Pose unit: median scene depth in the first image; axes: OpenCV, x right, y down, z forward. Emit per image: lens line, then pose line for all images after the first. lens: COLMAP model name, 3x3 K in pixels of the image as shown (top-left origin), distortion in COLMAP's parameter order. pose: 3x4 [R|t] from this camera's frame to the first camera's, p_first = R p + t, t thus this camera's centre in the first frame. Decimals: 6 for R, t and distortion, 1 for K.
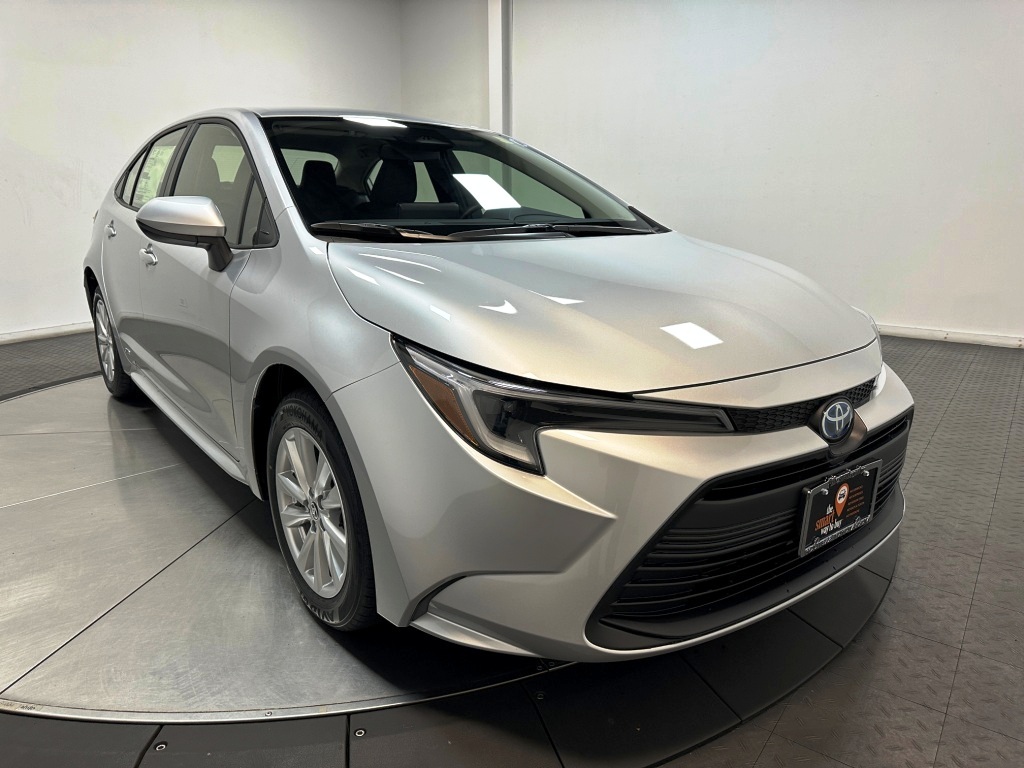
lens RADIAL K [[728.1, 0, 512.0], [0, 728.1, 384.0], [0, 0, 1]] dist [0.107920, -0.164731]
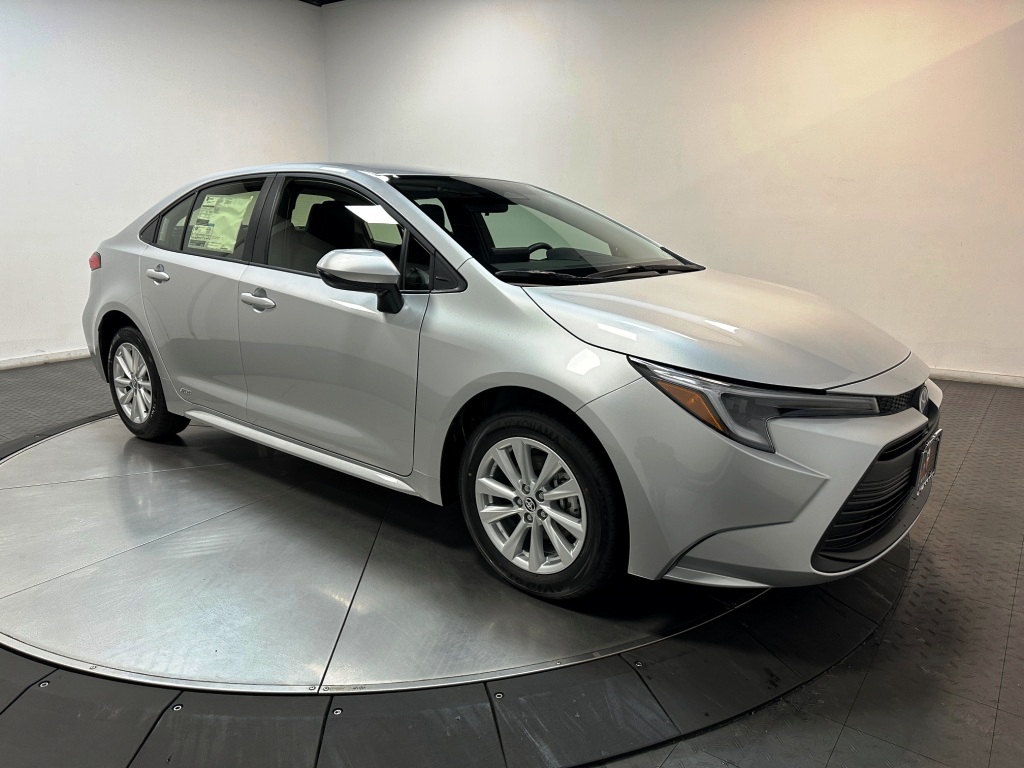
lens RADIAL K [[728.1, 0, 512.0], [0, 728.1, 384.0], [0, 0, 1]] dist [0.107920, -0.164731]
pose [[0.976402, -0.055578, 0.208687, -0.647167], [0.062012, 0.997777, -0.024410, -0.000183], [-0.206866, 0.036775, 0.977678, -0.231258]]
